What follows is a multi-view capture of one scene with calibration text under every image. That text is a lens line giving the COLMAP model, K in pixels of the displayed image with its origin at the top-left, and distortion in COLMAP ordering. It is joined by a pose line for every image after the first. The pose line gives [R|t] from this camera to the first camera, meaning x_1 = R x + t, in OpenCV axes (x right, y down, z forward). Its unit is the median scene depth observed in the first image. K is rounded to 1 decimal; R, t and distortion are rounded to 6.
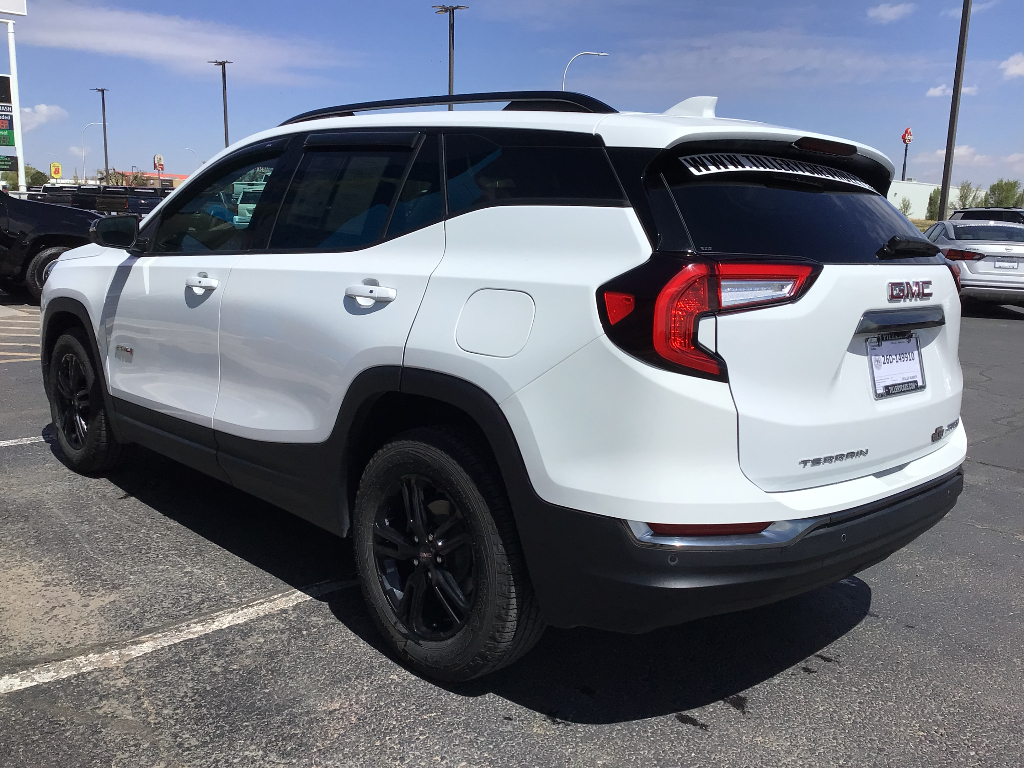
lens RADIAL K [[928.7, 0, 513.6], [0, 928.7, 382.2], [0, 0, 1]] dist [0.010179, -0.001856]
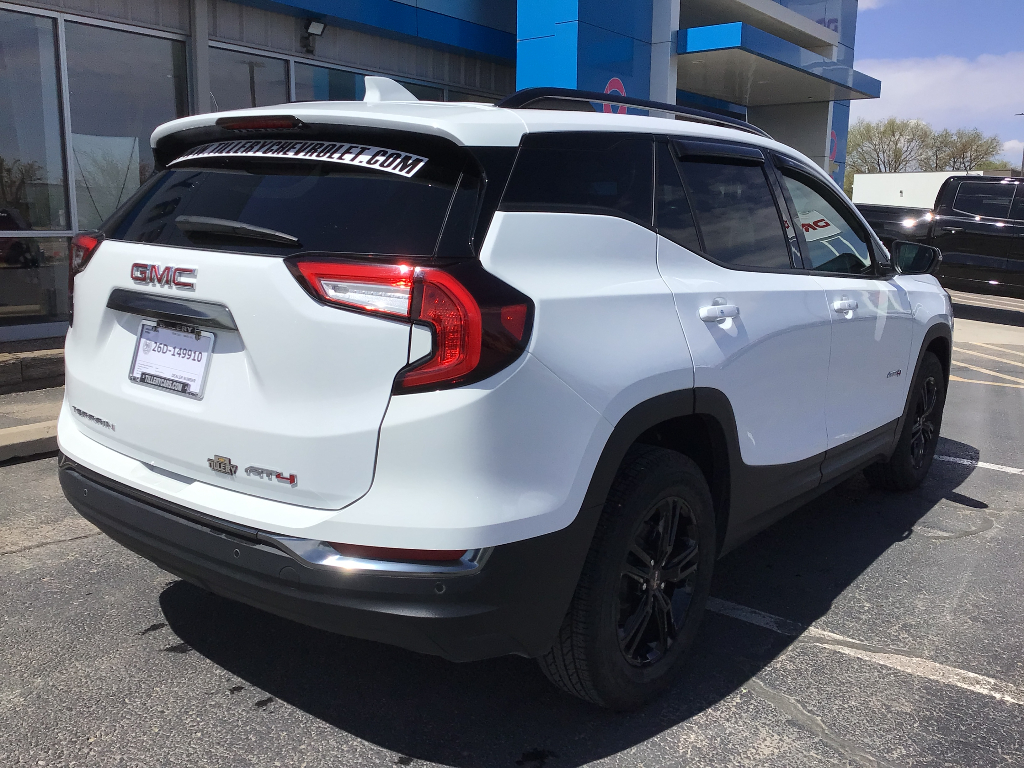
lens RADIAL K [[928.7, 0, 514.2], [0, 928.7, 384.4], [0, 0, 1]] dist [0.010179, -0.001856]
pose [[0.152068, 0.150758, -0.976805, 1.370262], [-0.195123, 0.973427, 0.119860, -0.169879], [0.968918, 0.172370, 0.177443, 1.183610]]
